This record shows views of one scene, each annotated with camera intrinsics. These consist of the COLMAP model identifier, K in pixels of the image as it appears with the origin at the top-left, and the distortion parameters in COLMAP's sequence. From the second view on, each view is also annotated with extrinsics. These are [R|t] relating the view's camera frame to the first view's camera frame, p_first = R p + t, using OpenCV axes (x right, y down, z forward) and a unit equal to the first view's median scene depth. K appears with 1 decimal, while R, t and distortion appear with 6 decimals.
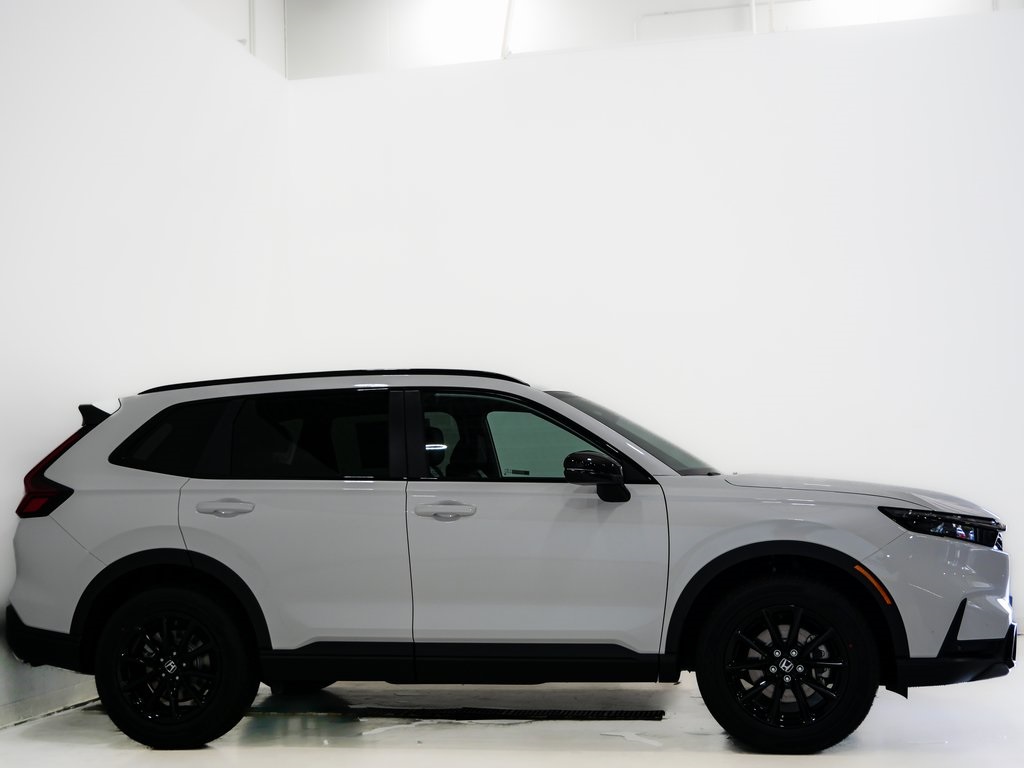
lens RADIAL K [[1315.9, 0, 514.1], [0, 1315.9, 382.7], [0, 0, 1]] dist [-0.028133, 0.000000]
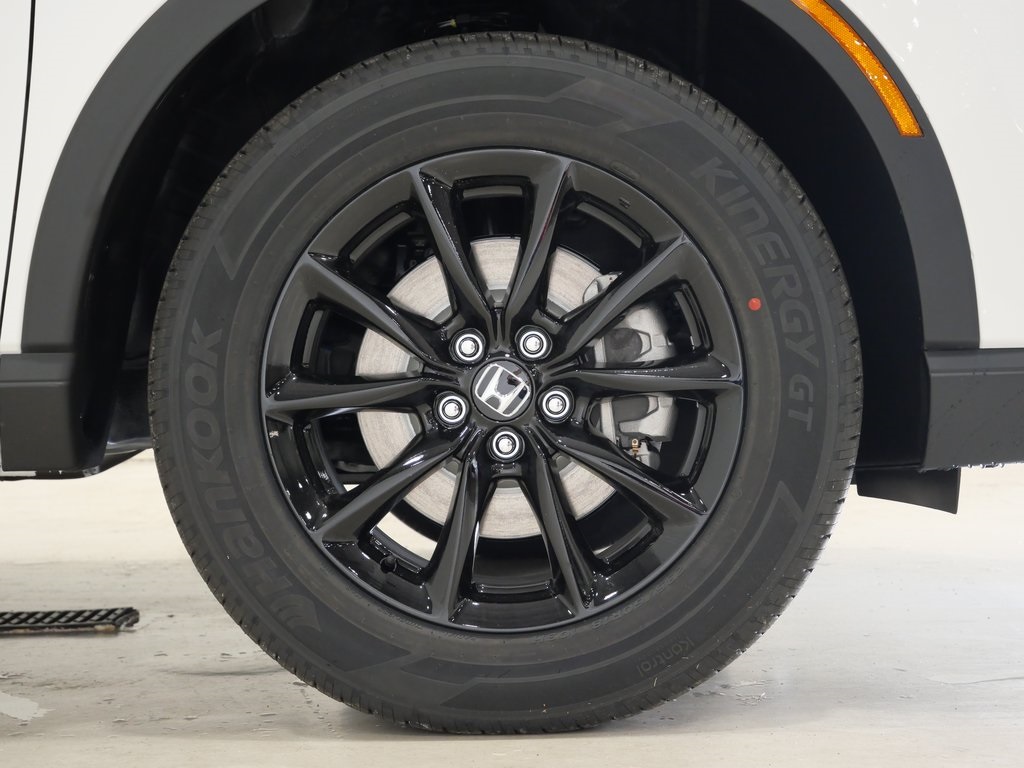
lens RADIAL K [[2095.8, 0, 511.3], [0, 2095.8, 384.7], [0, 0, 1]] dist [0.083251, 0.000000]
pose [[0.983917, -0.002878, 0.178602, 0.136312], [-0.016561, 0.994094, 0.107253, 0.170264], [-0.177856, -0.108485, 0.978058, 0.601501]]
